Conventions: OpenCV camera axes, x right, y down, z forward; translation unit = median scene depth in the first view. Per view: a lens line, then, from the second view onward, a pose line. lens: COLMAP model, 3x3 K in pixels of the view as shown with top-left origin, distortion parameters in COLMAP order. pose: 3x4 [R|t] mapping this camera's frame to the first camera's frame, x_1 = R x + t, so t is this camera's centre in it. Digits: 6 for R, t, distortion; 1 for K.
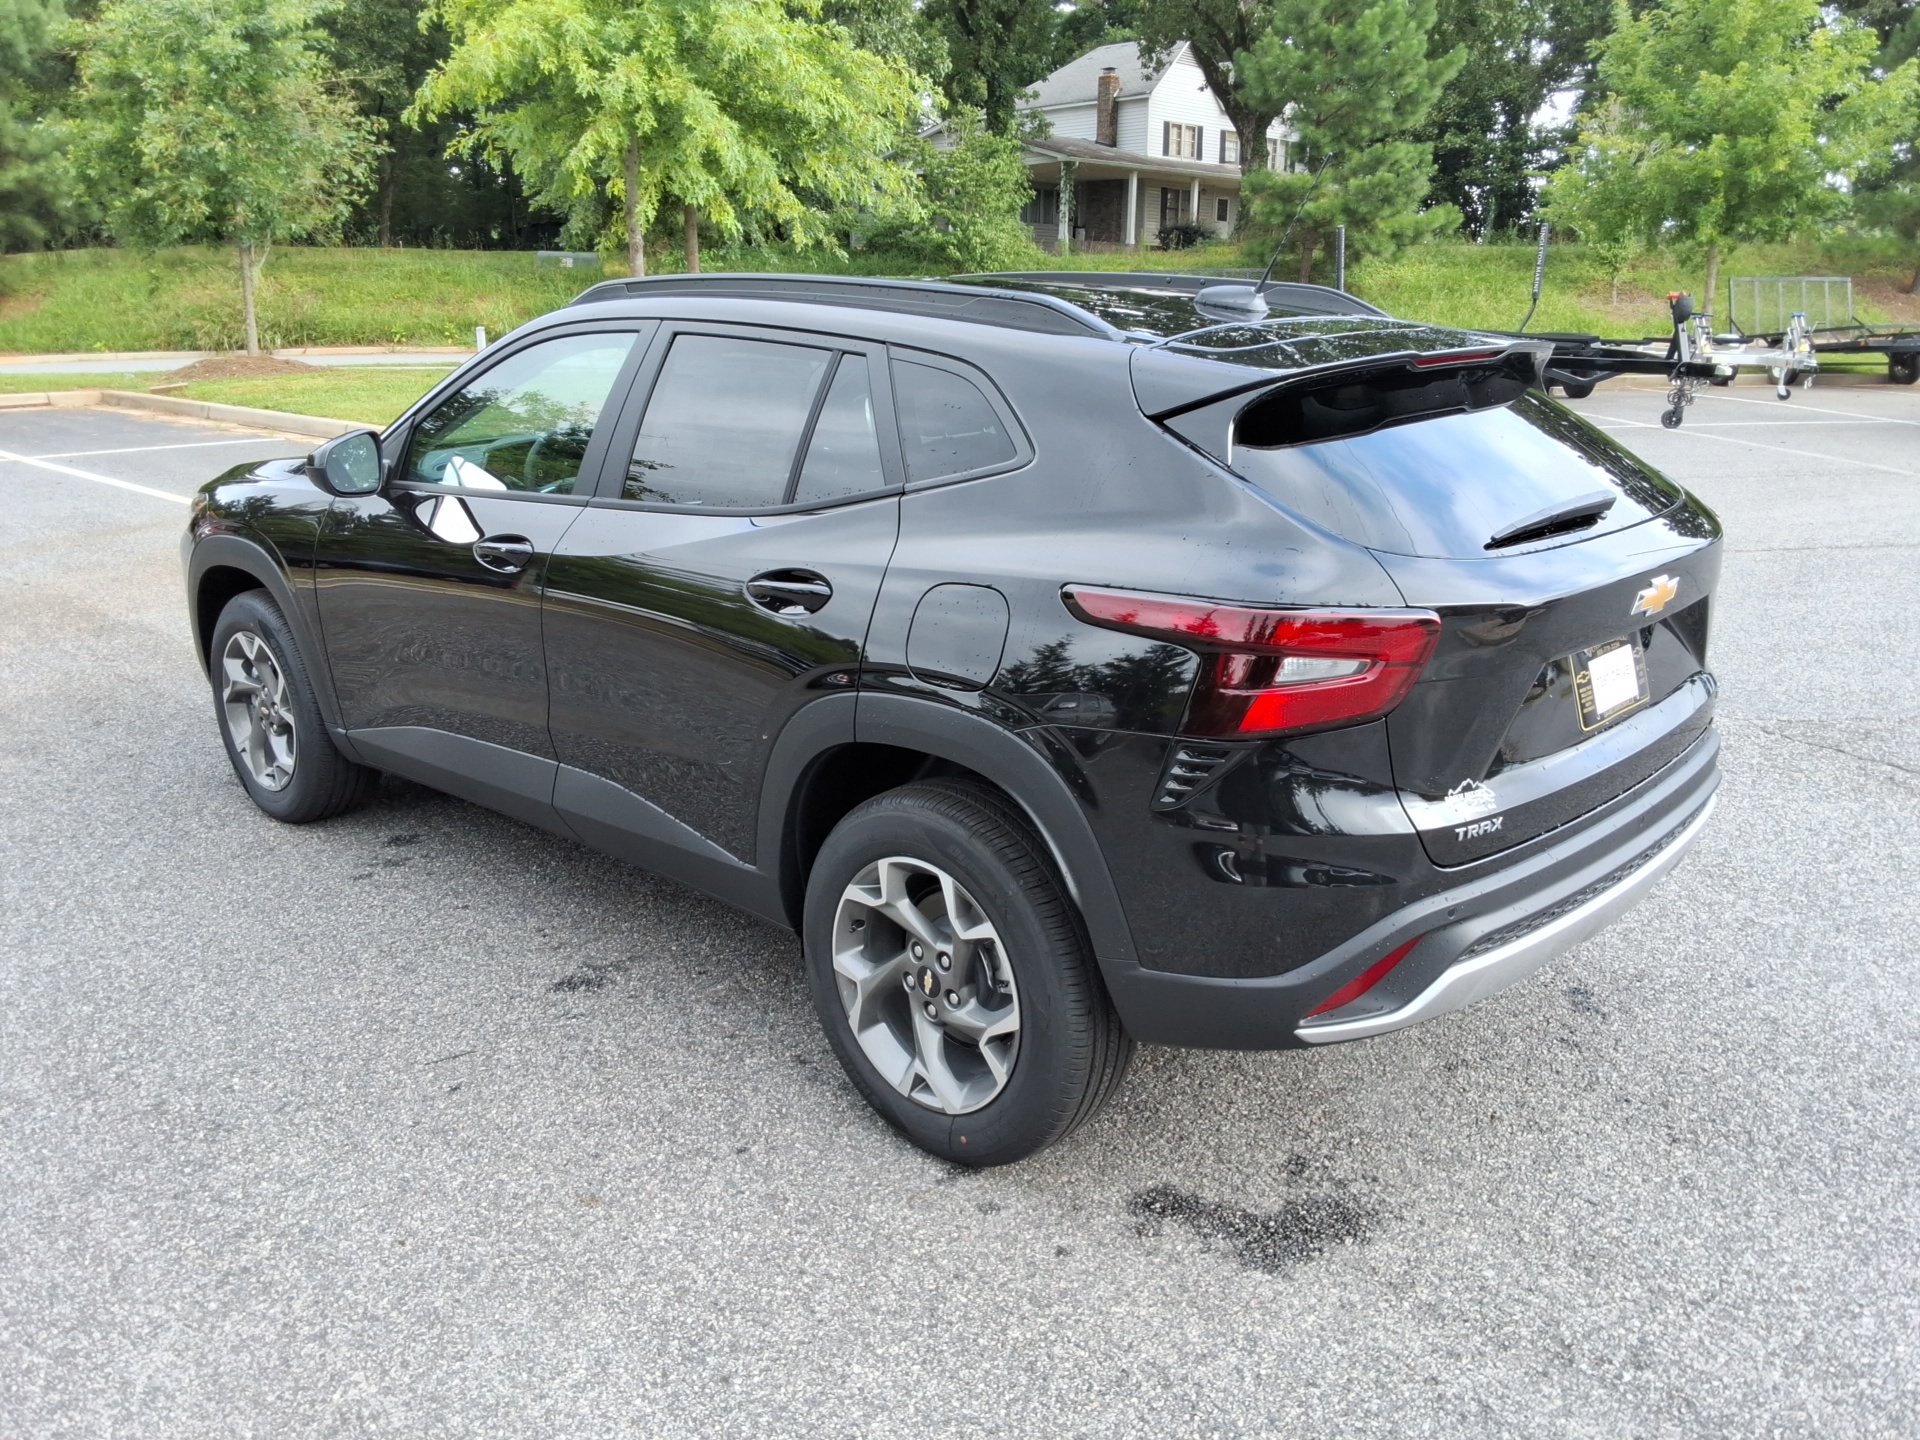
lens RADIAL K [[1544.9, 0, 983.1], [0, 1544.9, 701.4], [0, 0, 1]] dist [0.091622, -0.148599]
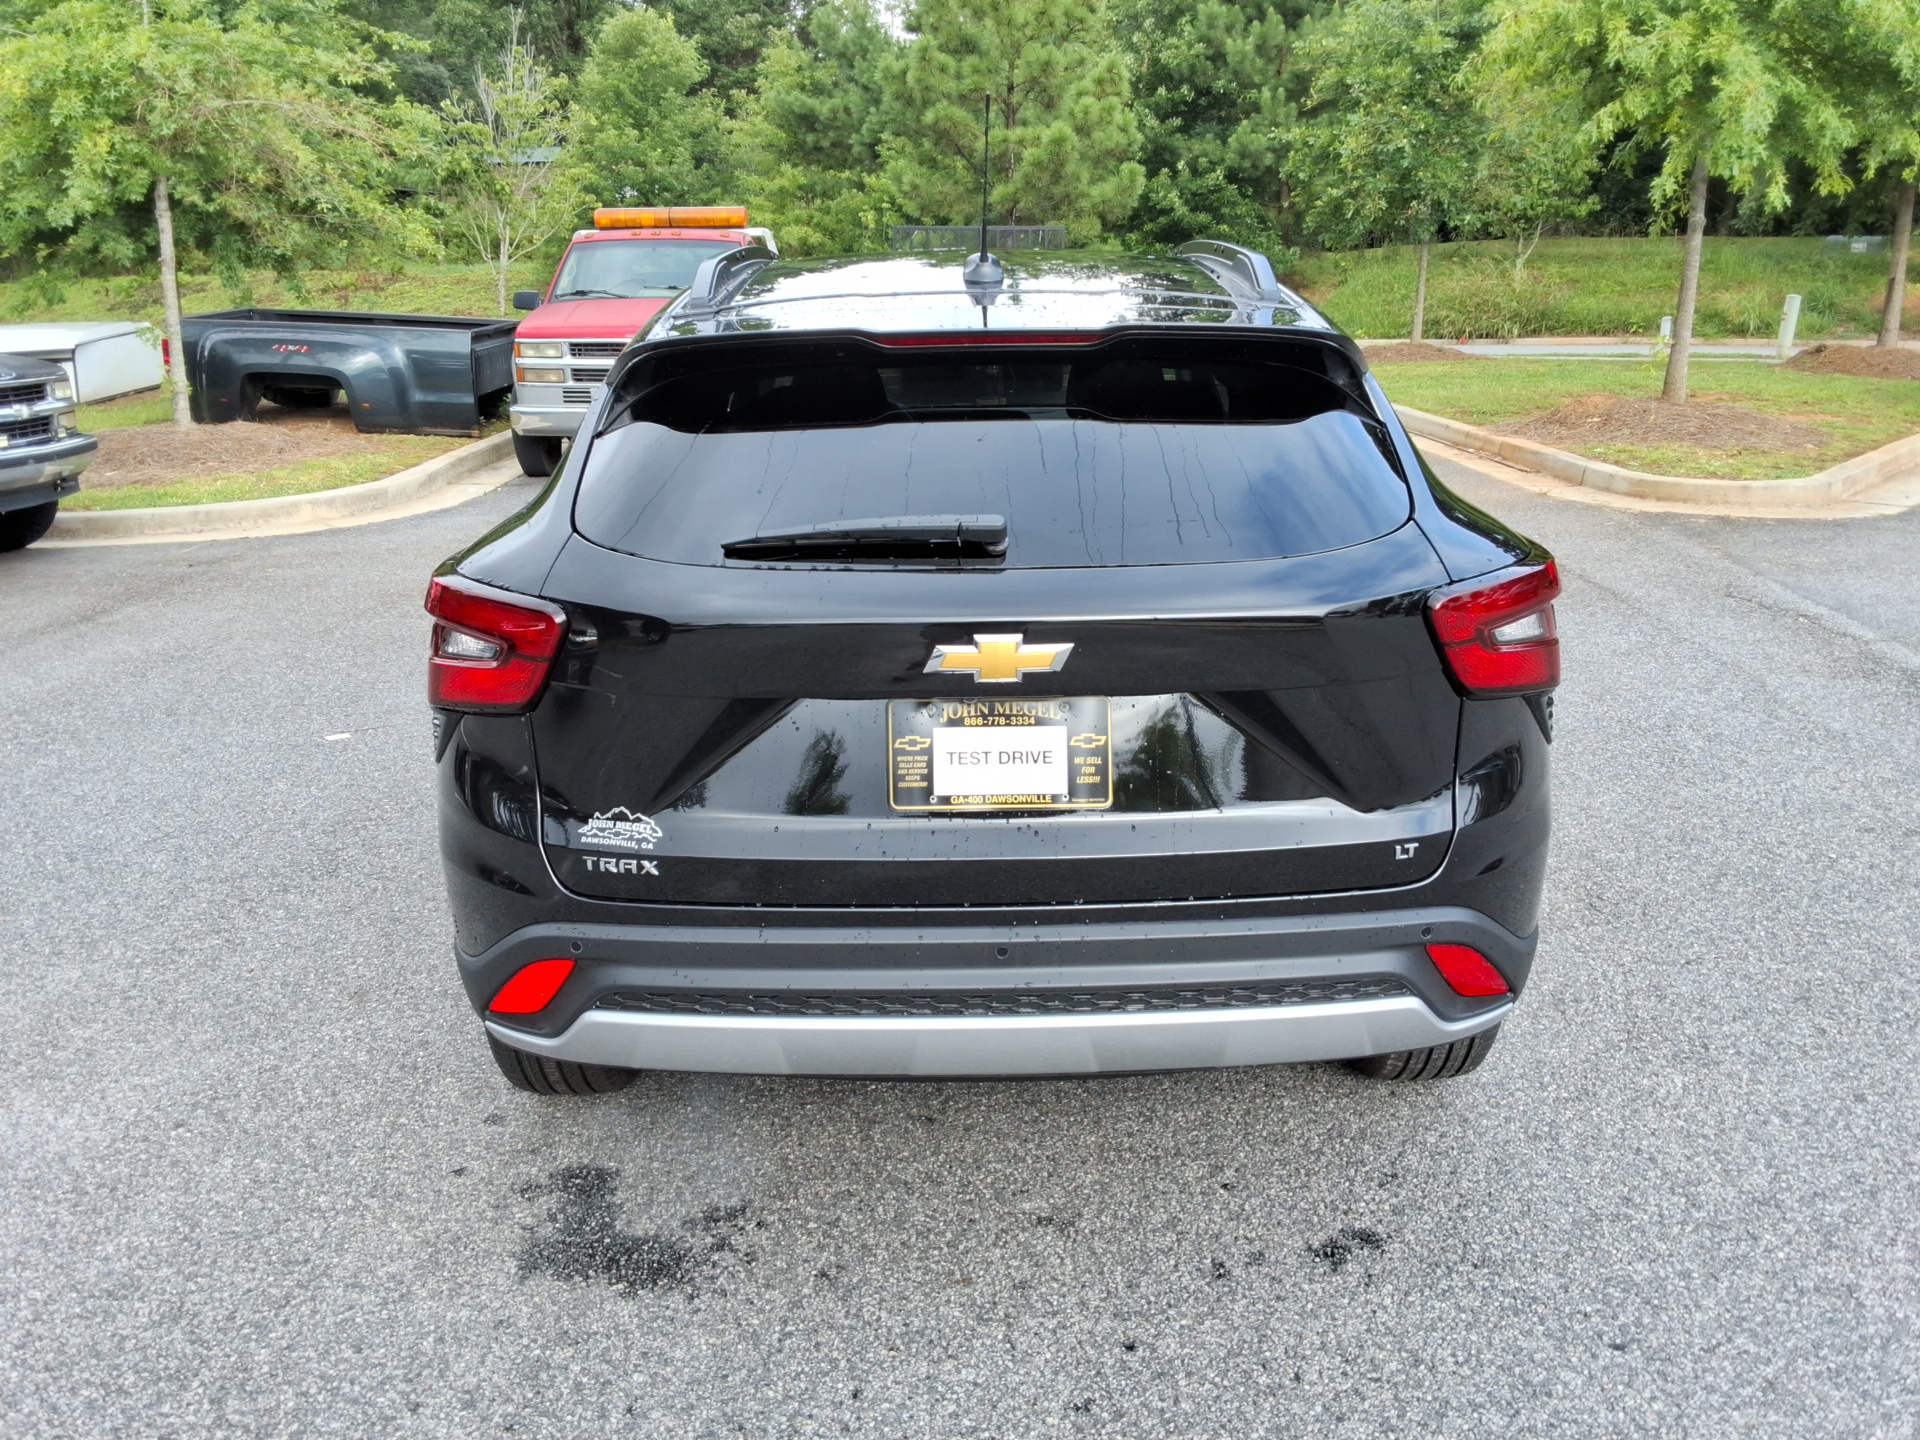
lens RADIAL K [[1544.9, 0, 982.1], [0, 1544.9, 707.0], [0, 0, 1]] dist [0.091622, -0.148599]
pose [[0.686838, 0.188873, -0.701841, 0.114504], [-0.182986, 0.979476, 0.084513, -0.012676], [0.703399, 0.070380, 0.707302, 0.056296]]
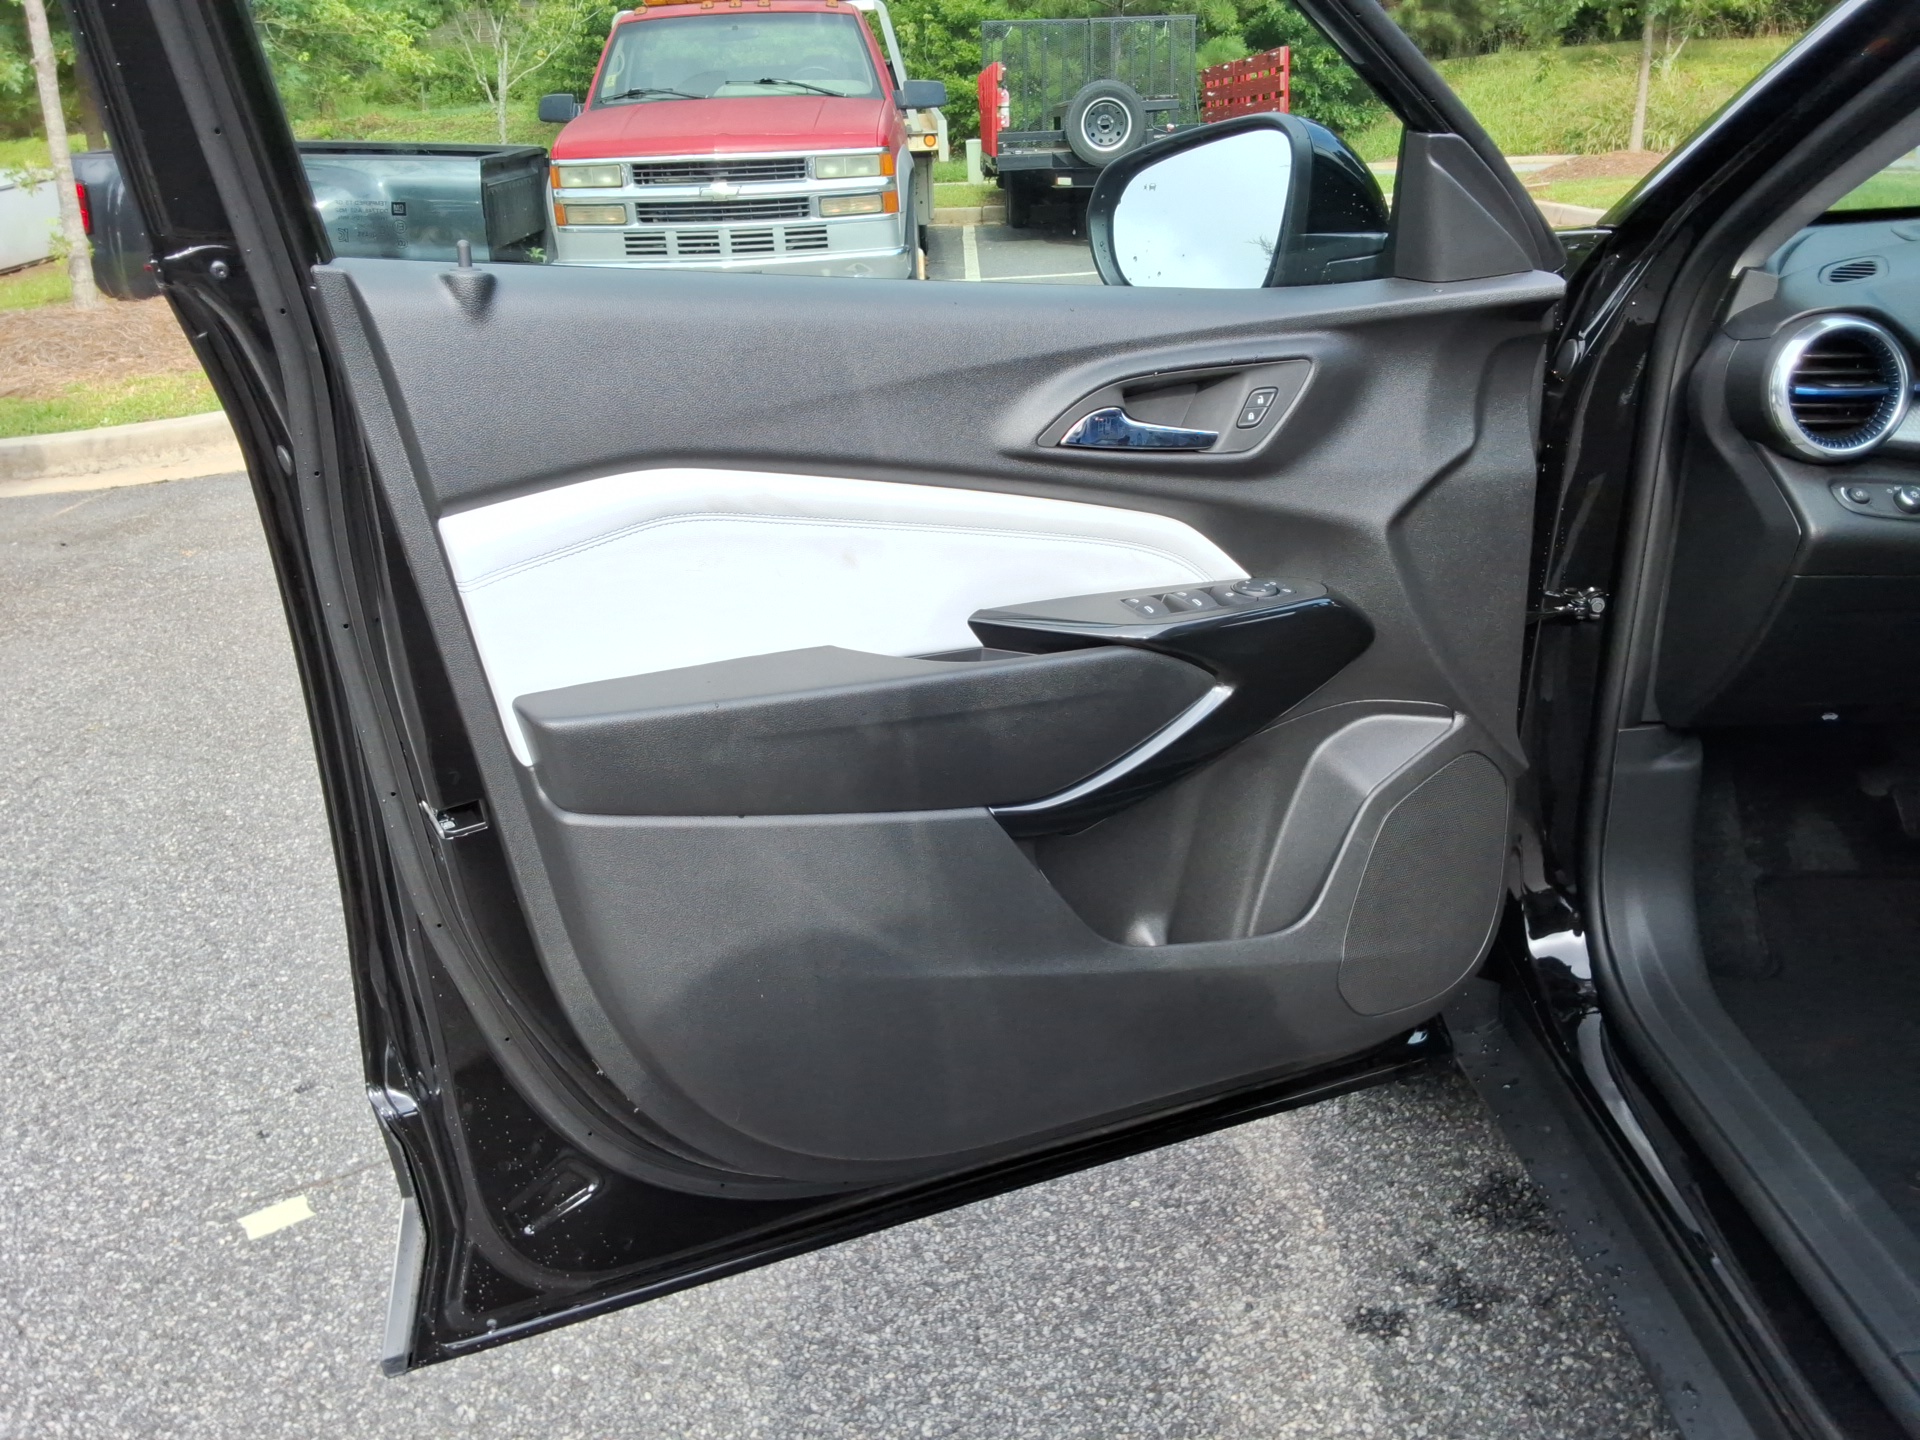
lens RADIAL K [[1544.9, 0, 971.1], [0, 1544.9, 716.1], [0, 0, 1]] dist [0.091622, -0.148599]
pose [[0.683417, 0.240608, -0.689238, -0.044162], [-0.158690, 0.970512, 0.181448, -0.017661], [0.712572, -0.014629, 0.701447, 0.124727]]
